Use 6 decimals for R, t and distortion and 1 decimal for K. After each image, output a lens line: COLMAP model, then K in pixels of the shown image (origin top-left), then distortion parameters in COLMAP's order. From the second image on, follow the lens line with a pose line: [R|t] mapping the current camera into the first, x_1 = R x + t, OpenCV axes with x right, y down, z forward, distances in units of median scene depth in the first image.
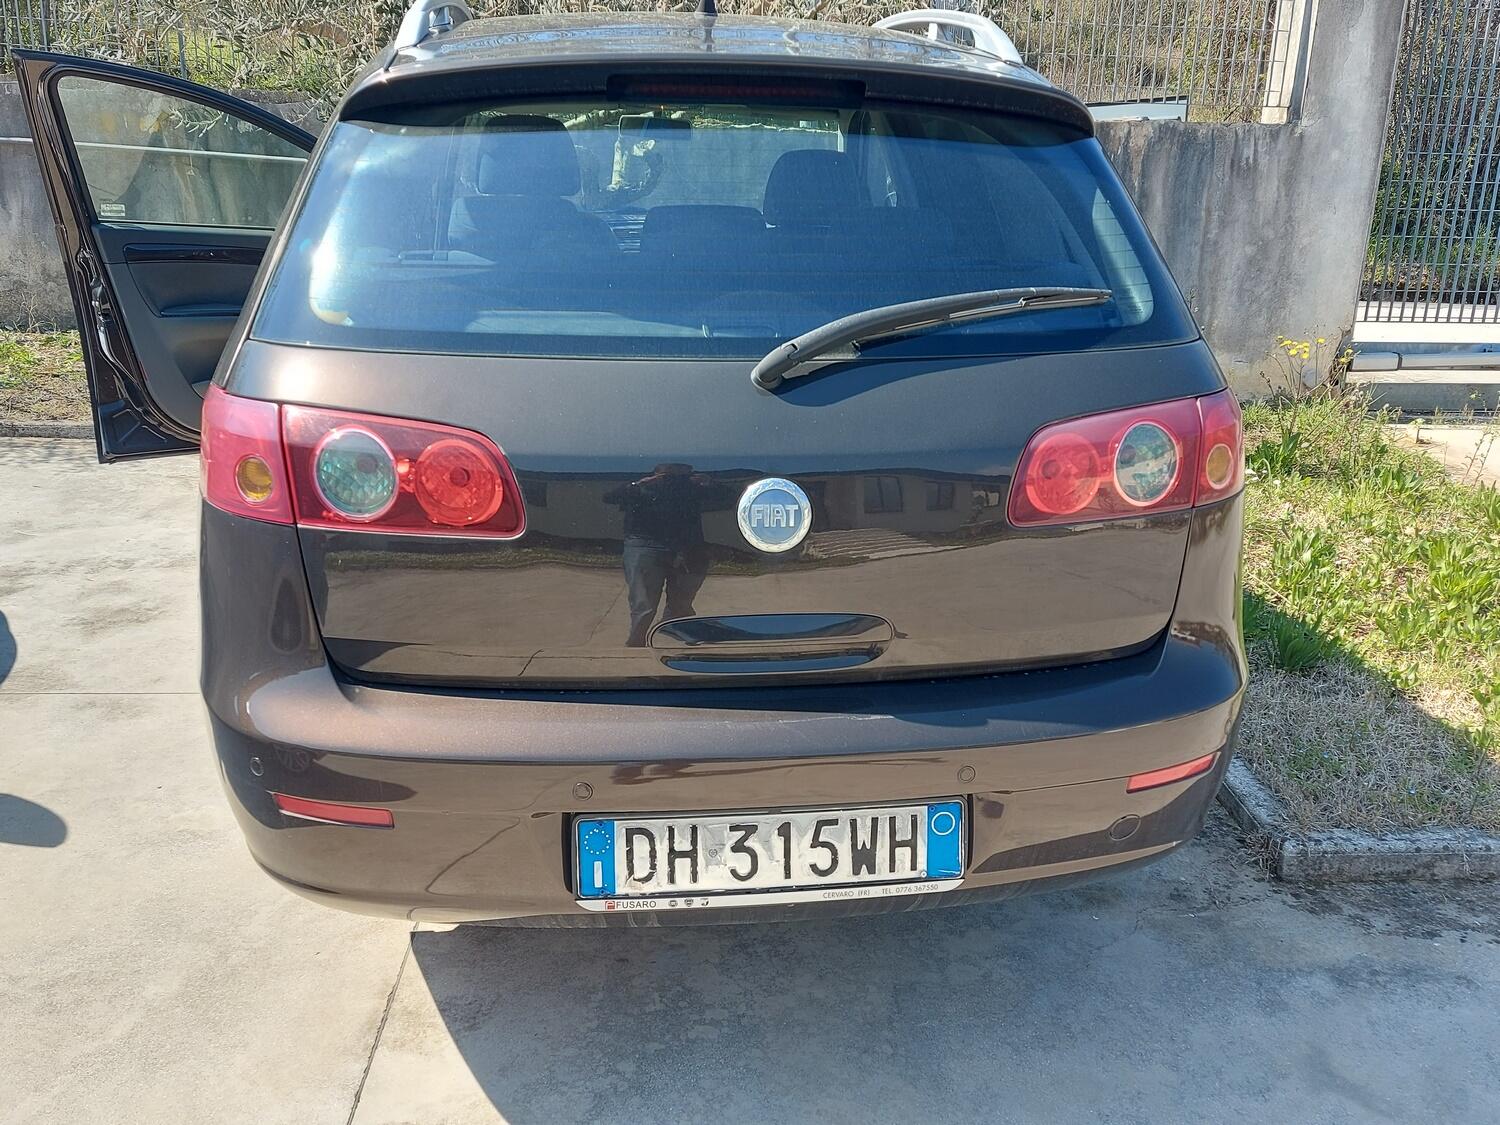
lens RADIAL K [[1259.3, 0, 727.9], [0, 1259.3, 515.0], [0, 0, 1]] dist [0.100316, -0.076464]
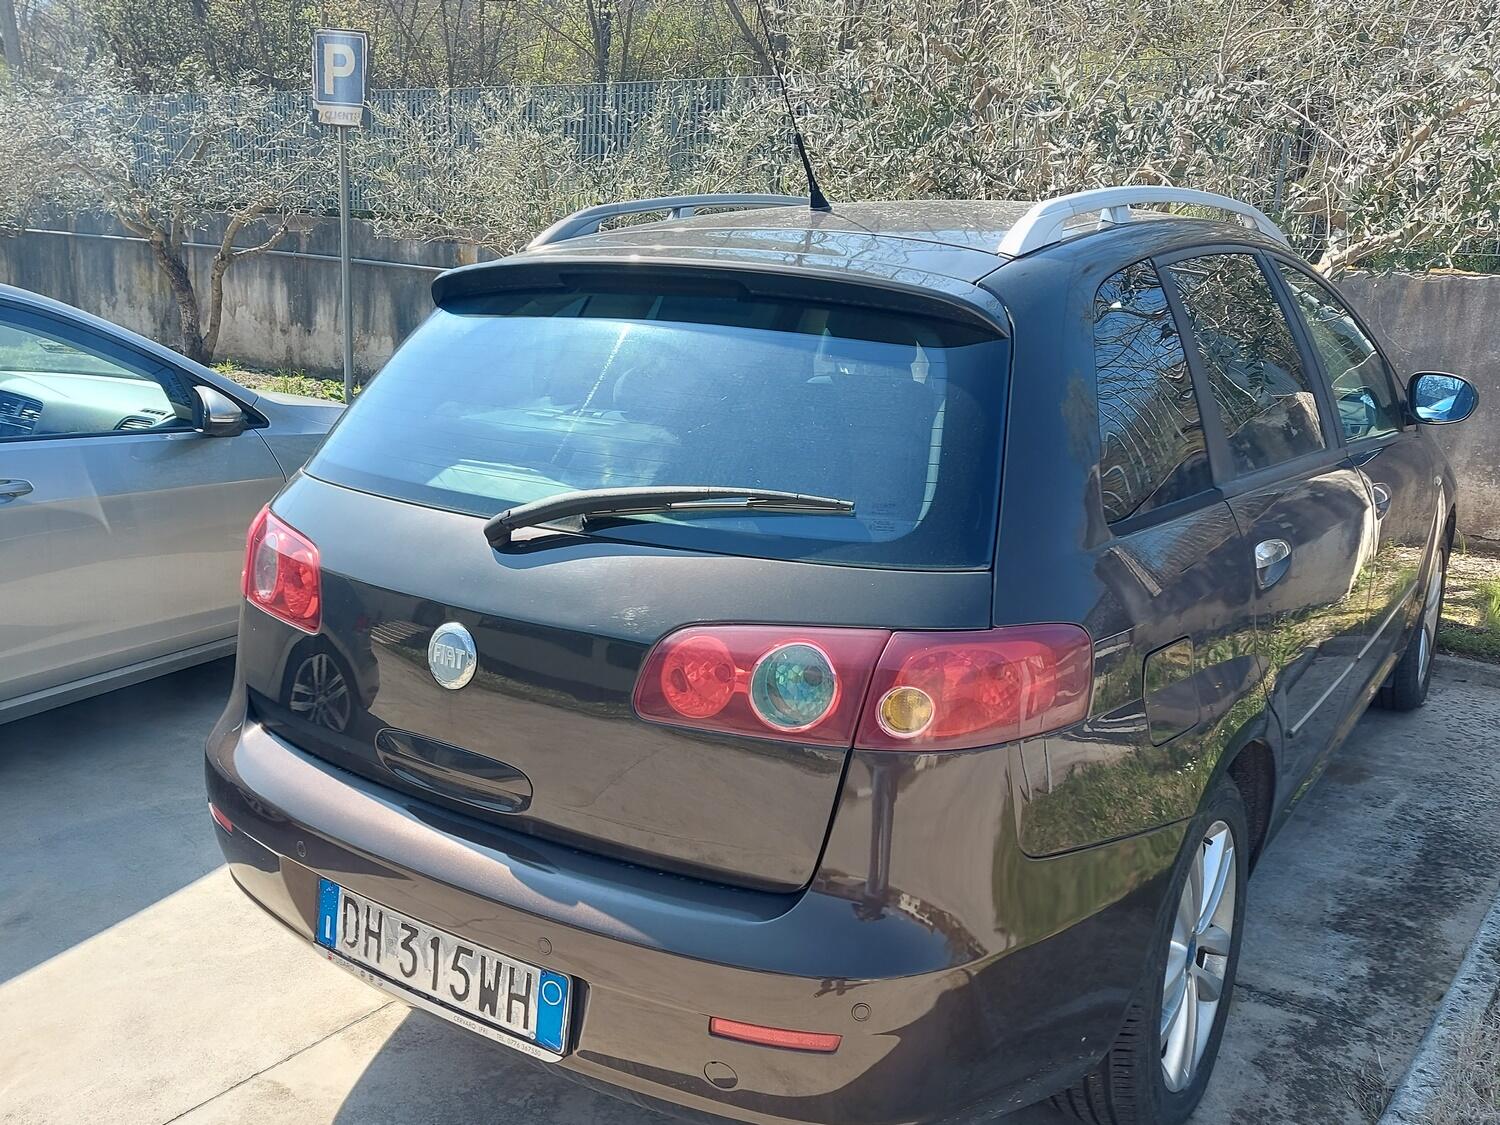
lens RADIAL K [[1259.3, 0, 727.9], [0, 1259.3, 515.0], [0, 0, 1]] dist [0.100316, -0.076464]
pose [[0.763423, 0.127366, -0.633216, 0.886526], [-0.191511, 0.980916, -0.033588, -0.127153], [0.616854, 0.146910, 0.773246, 0.240712]]
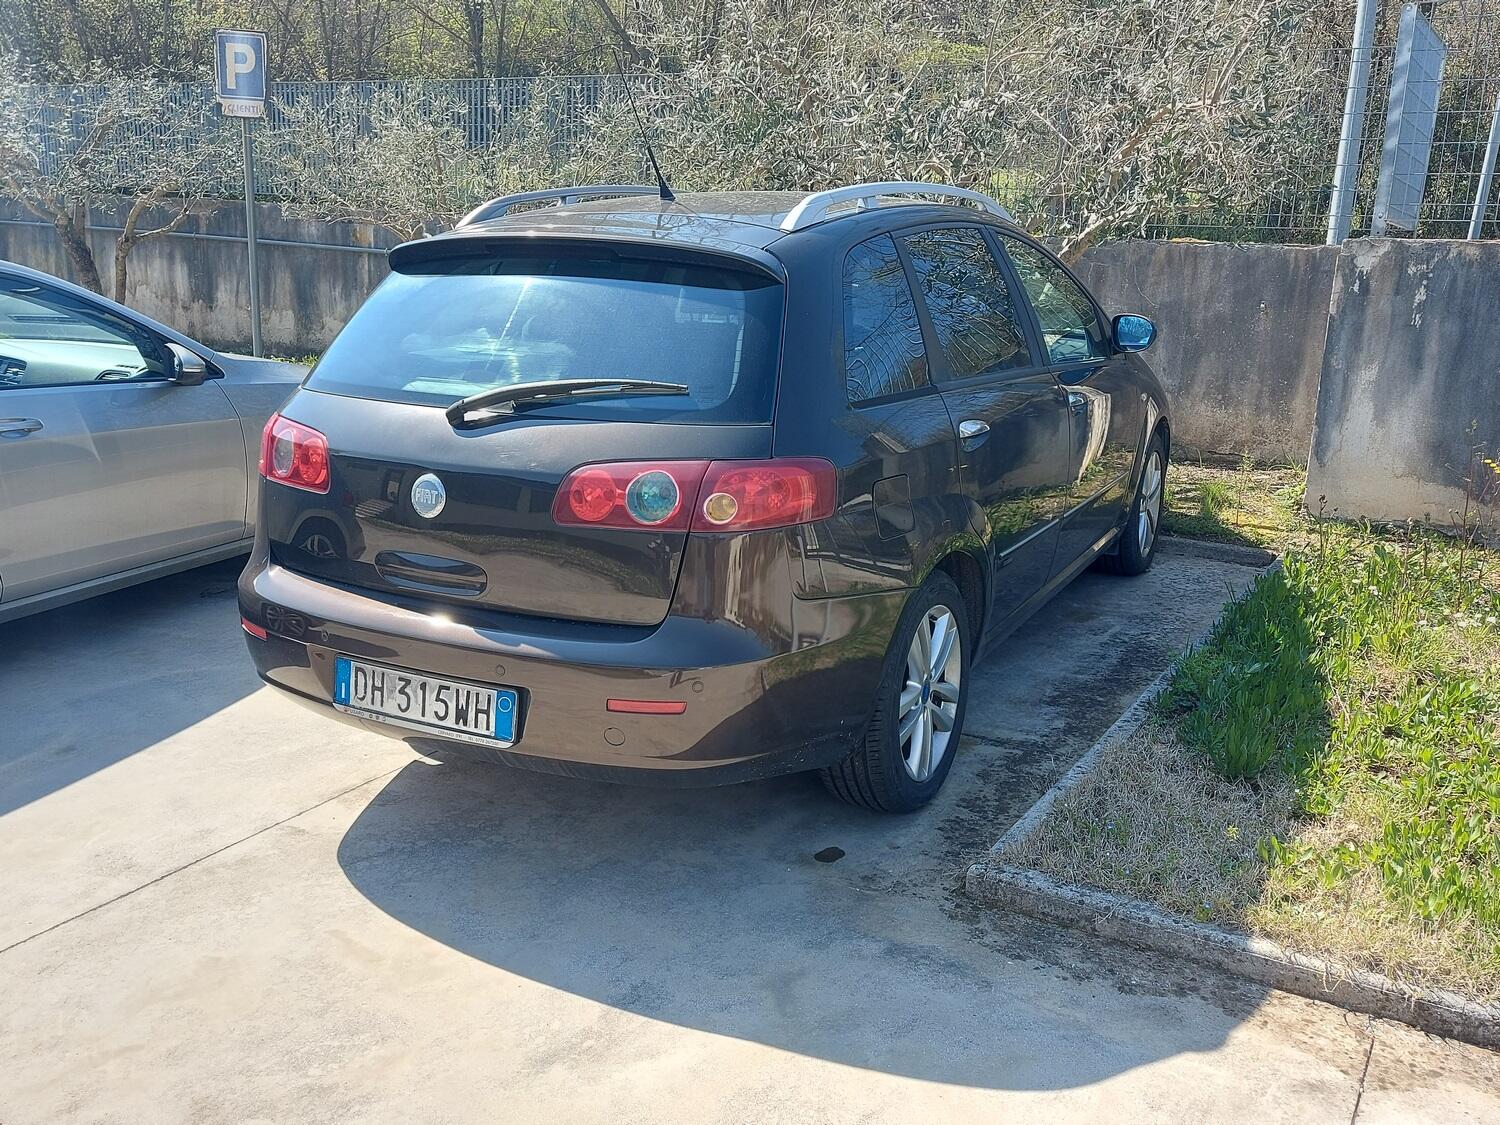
lens RADIAL K [[1228.4, 0, 733.0], [0, 1228.4, 485.4], [0, 0, 1]] dist [0.129027, -0.140279]
pose [[0.824470, 0.101562, -0.556717, 1.257149], [-0.156177, 0.986394, -0.051342, 0.006588], [0.543928, 0.129277, 0.829114, -0.171175]]
